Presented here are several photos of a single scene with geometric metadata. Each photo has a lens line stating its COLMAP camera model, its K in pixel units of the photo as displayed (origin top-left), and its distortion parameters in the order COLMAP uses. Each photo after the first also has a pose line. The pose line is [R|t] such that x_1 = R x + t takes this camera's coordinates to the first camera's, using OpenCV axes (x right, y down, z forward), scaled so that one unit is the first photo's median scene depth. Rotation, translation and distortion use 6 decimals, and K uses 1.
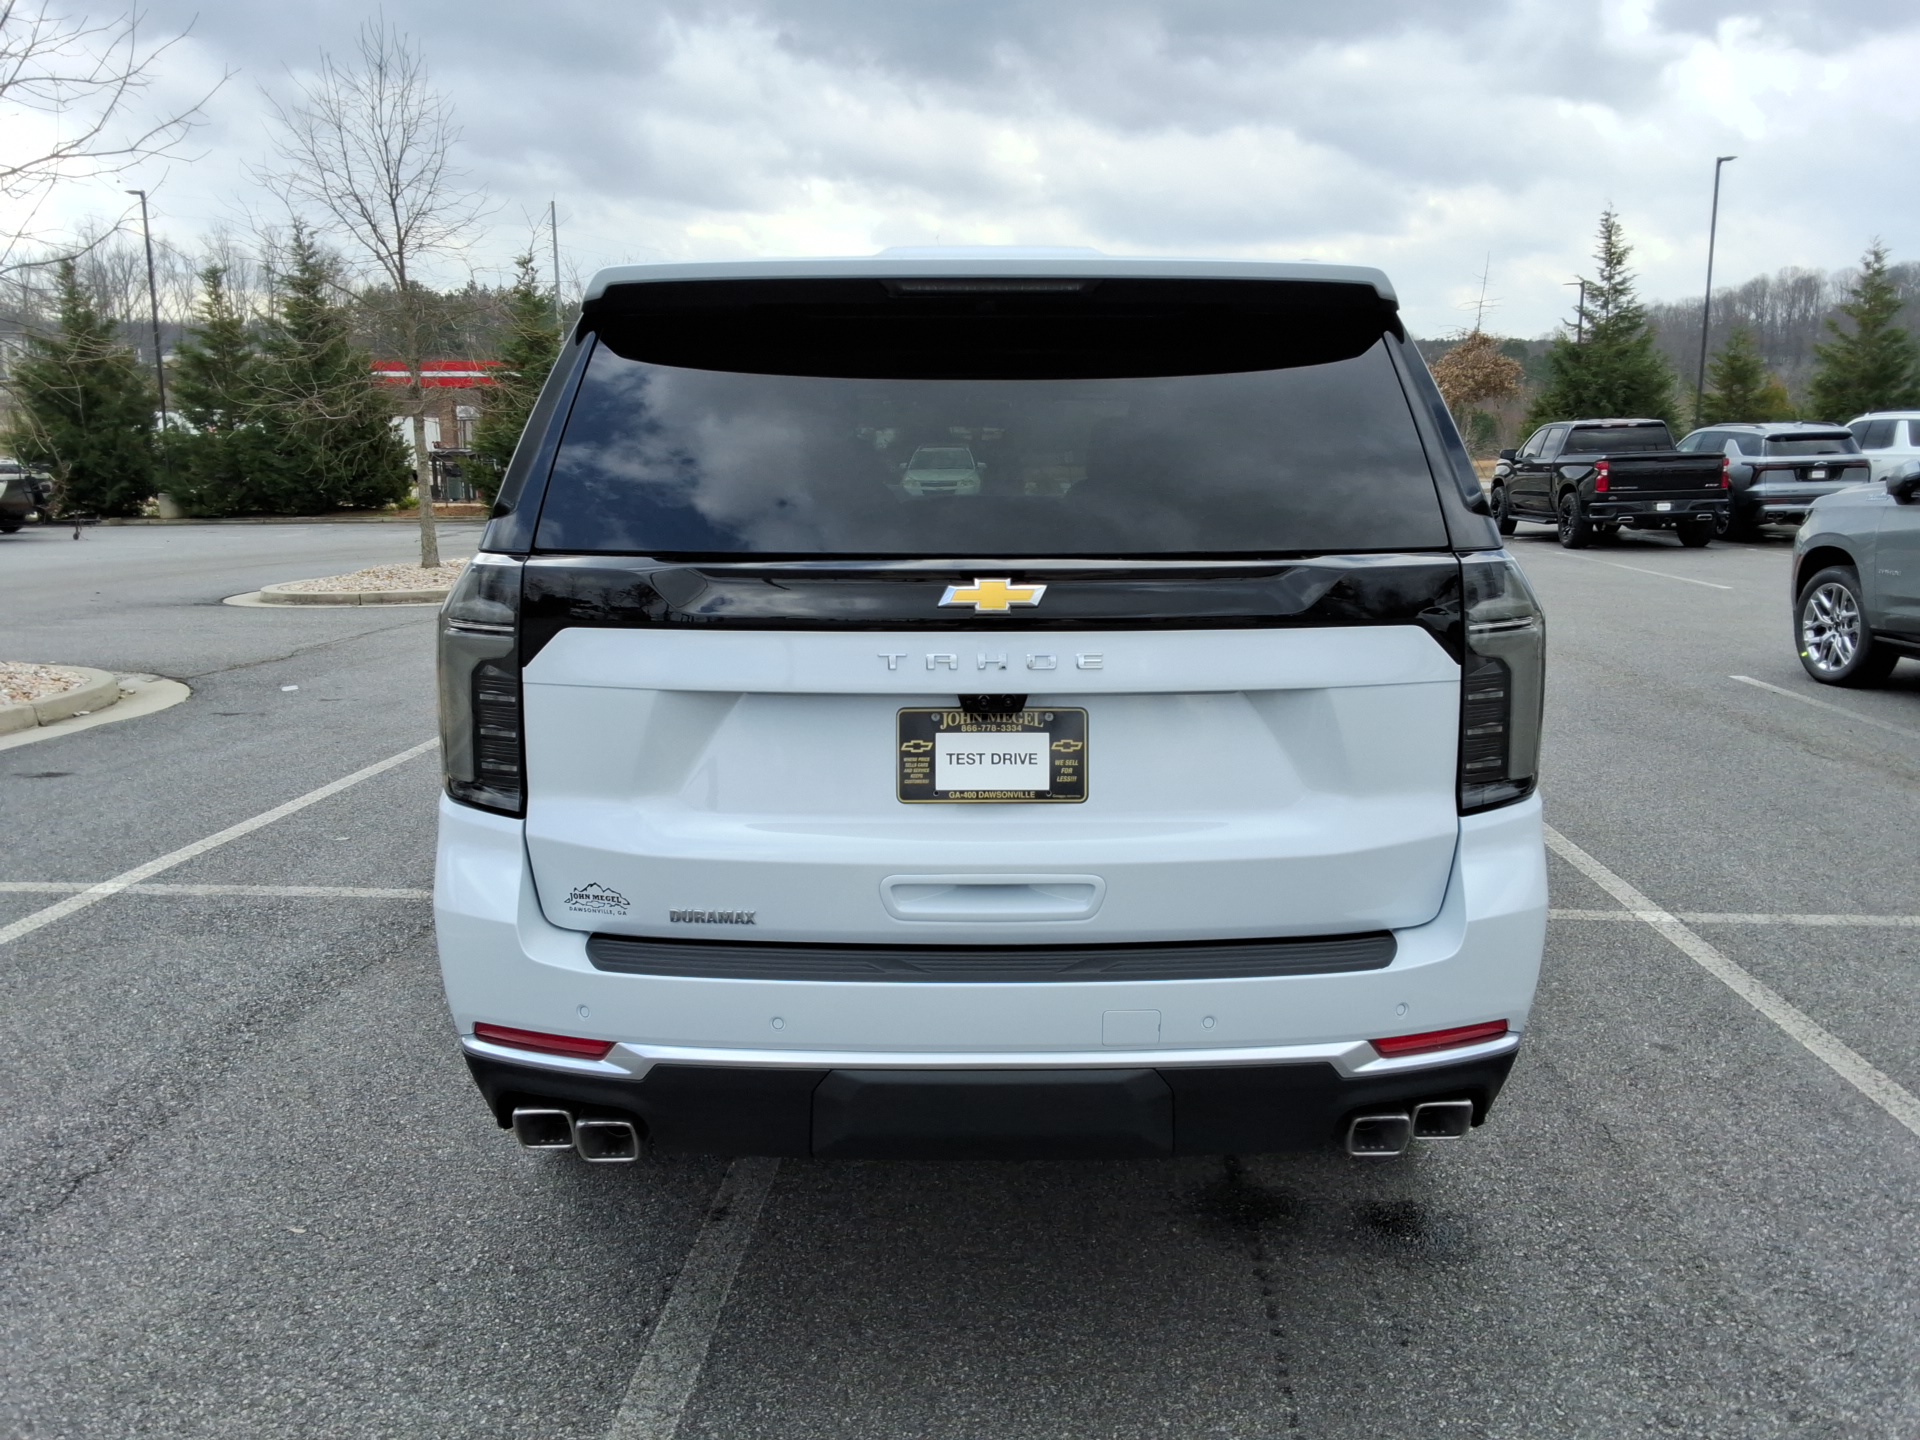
lens RADIAL K [[1540.4, 0, 975.9], [0, 1540.4, 698.1], [0, 0, 1]] dist [0.123098, -0.198586]
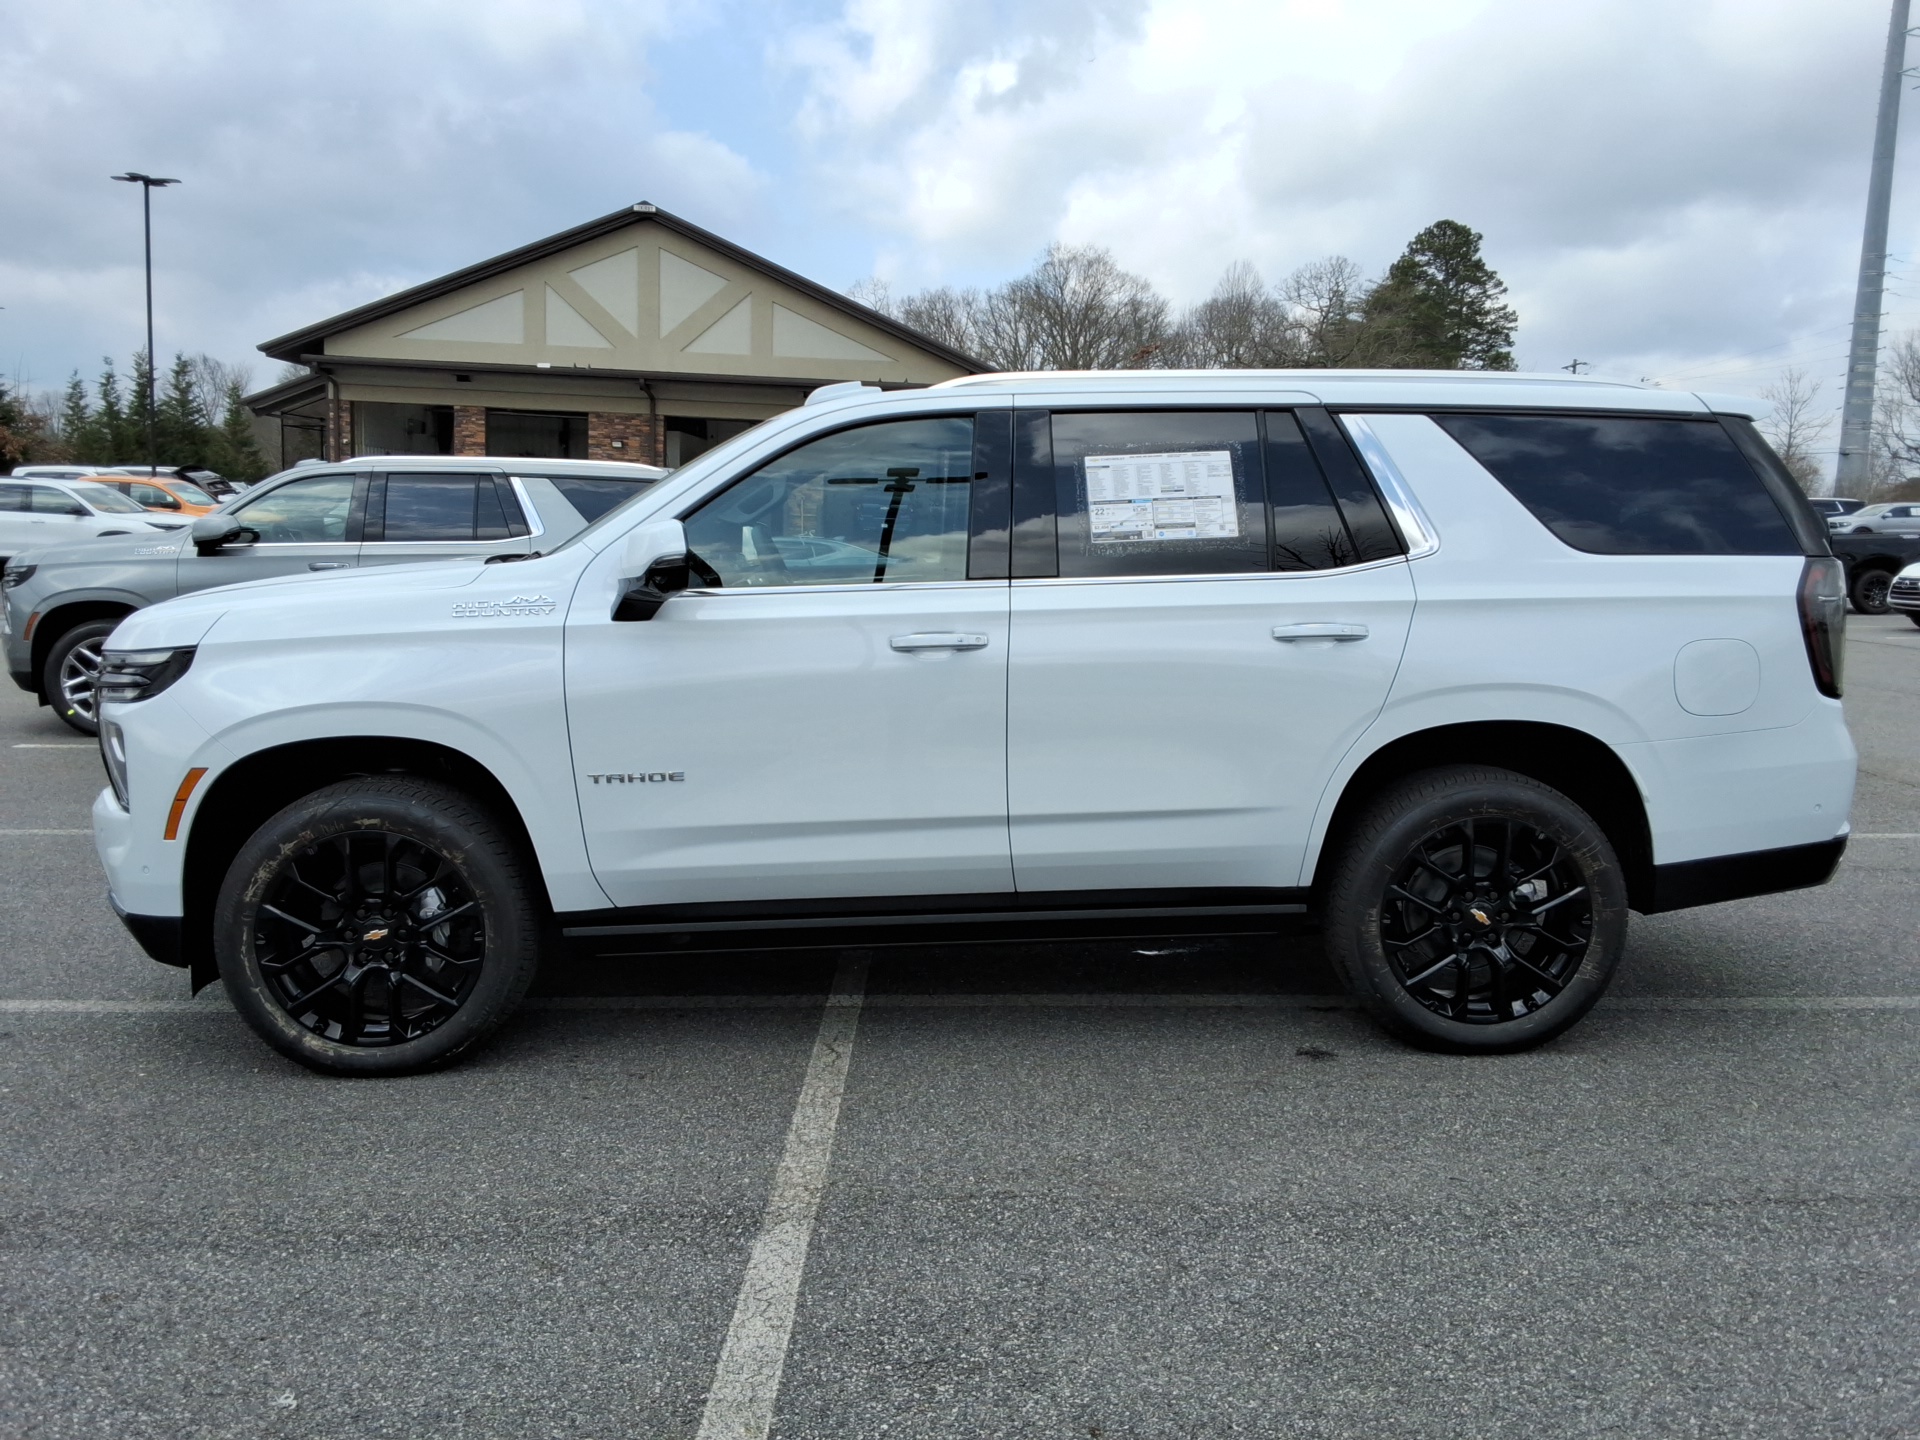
lens RADIAL K [[1540.4, 0, 975.9], [0, 1540.4, 698.1], [0, 0, 1]] dist [0.123098, -0.198586]
pose [[-0.059340, -0.111127, 0.992033, -2.073805], [0.149200, 0.981634, 0.118886, -0.296948], [-0.987025, 0.155066, -0.041670, 2.078004]]
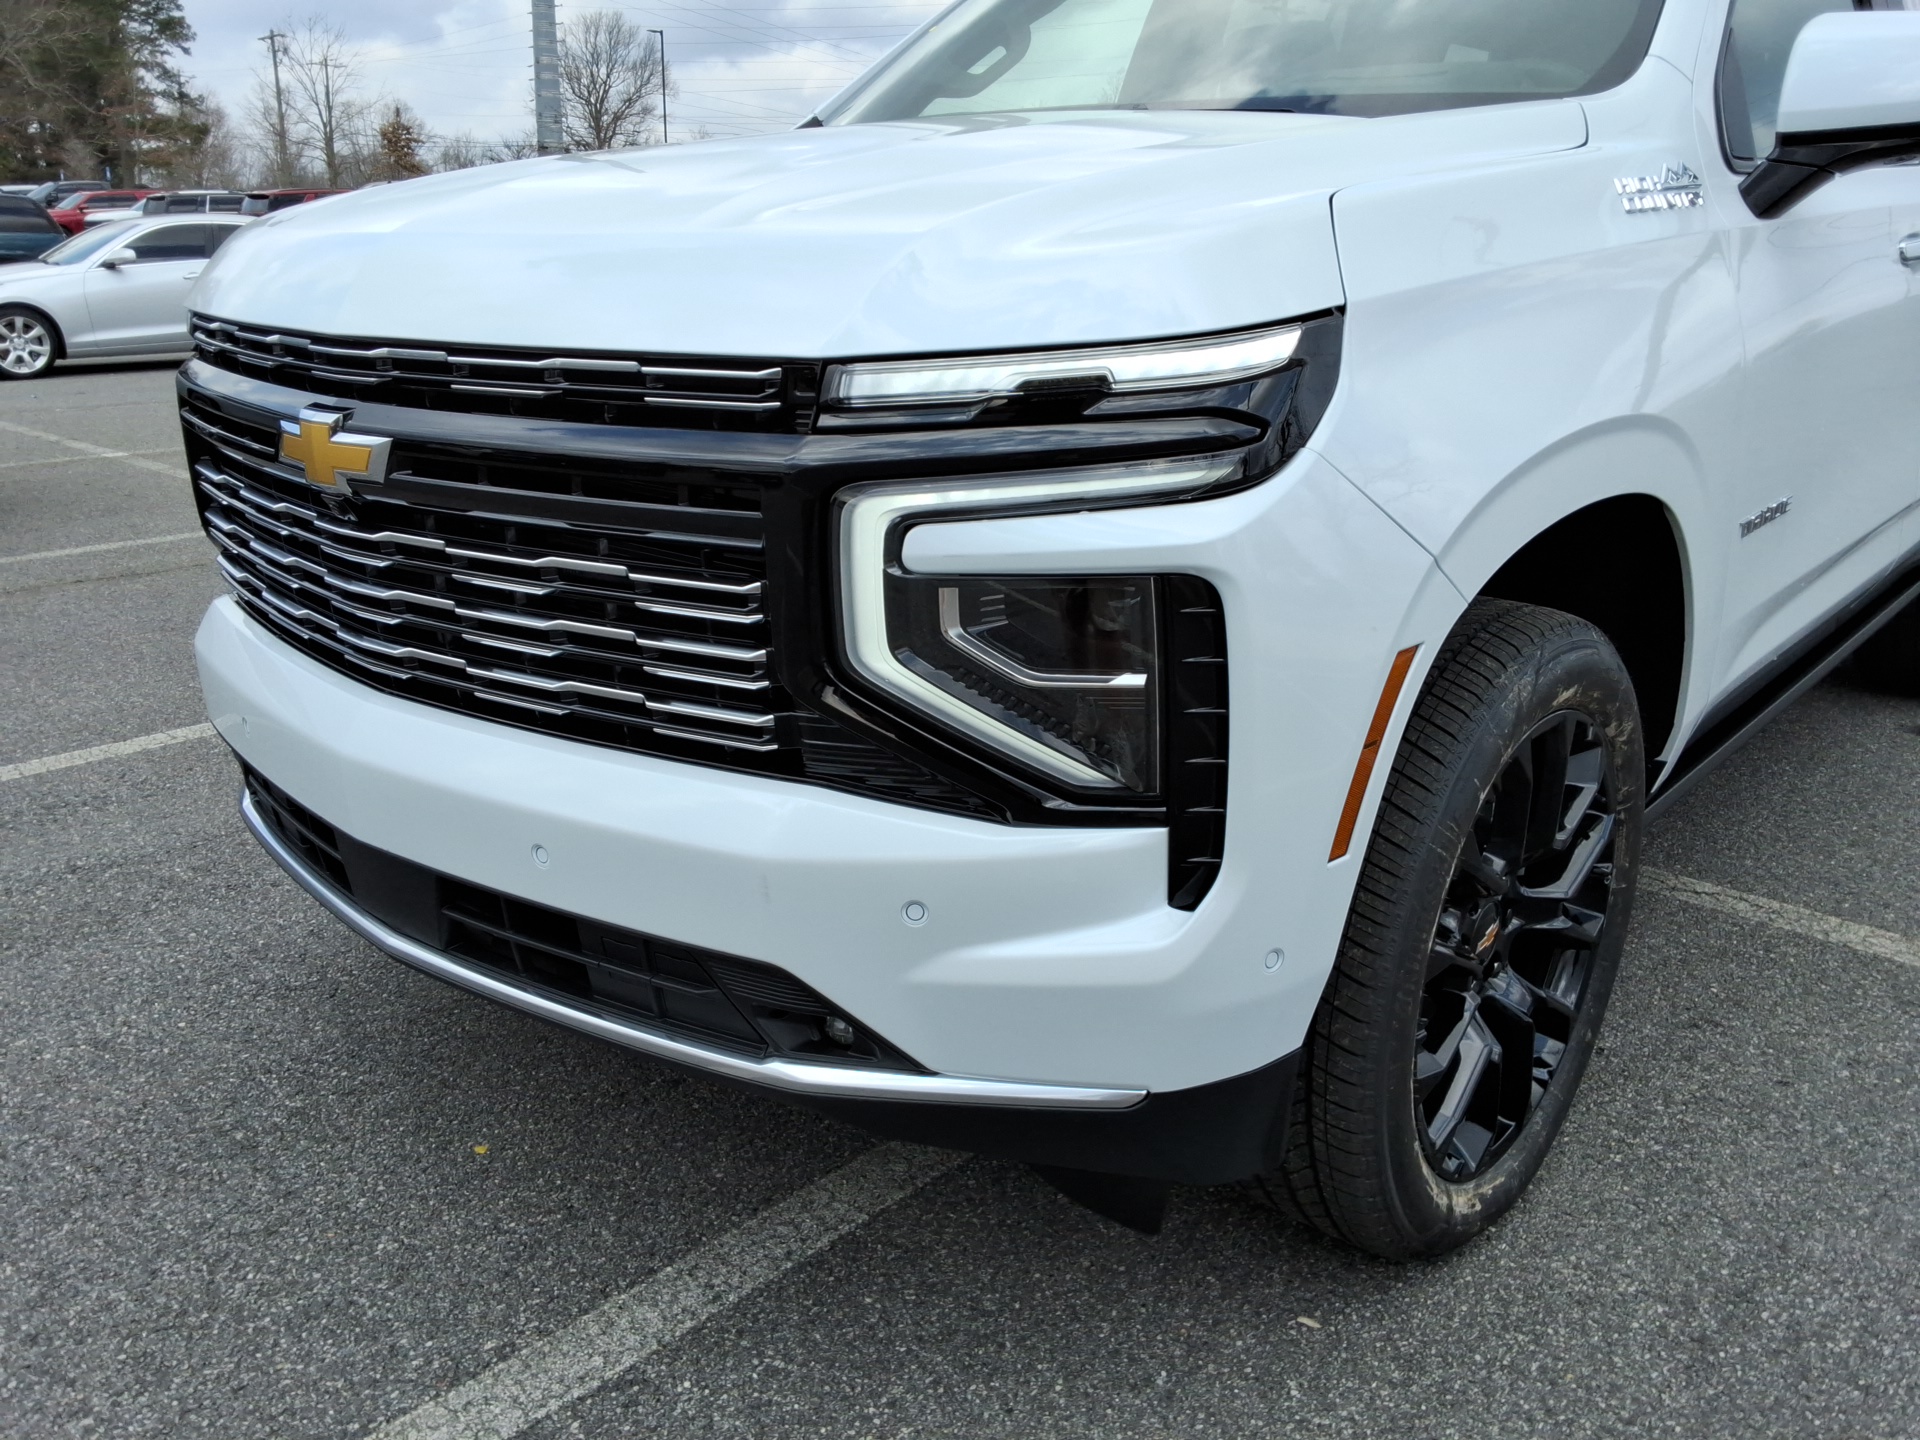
lens RADIAL K [[1566.9, 0, 968.4], [0, 1566.9, 685.1], [0, 0, 1]] dist [0.056330, -0.086880]
pose [[-0.750094, -0.181554, 0.635922, -0.655046], [0.109307, 0.914318, 0.389968, -0.391563], [-0.652235, 0.362023, -0.665980, 3.347334]]
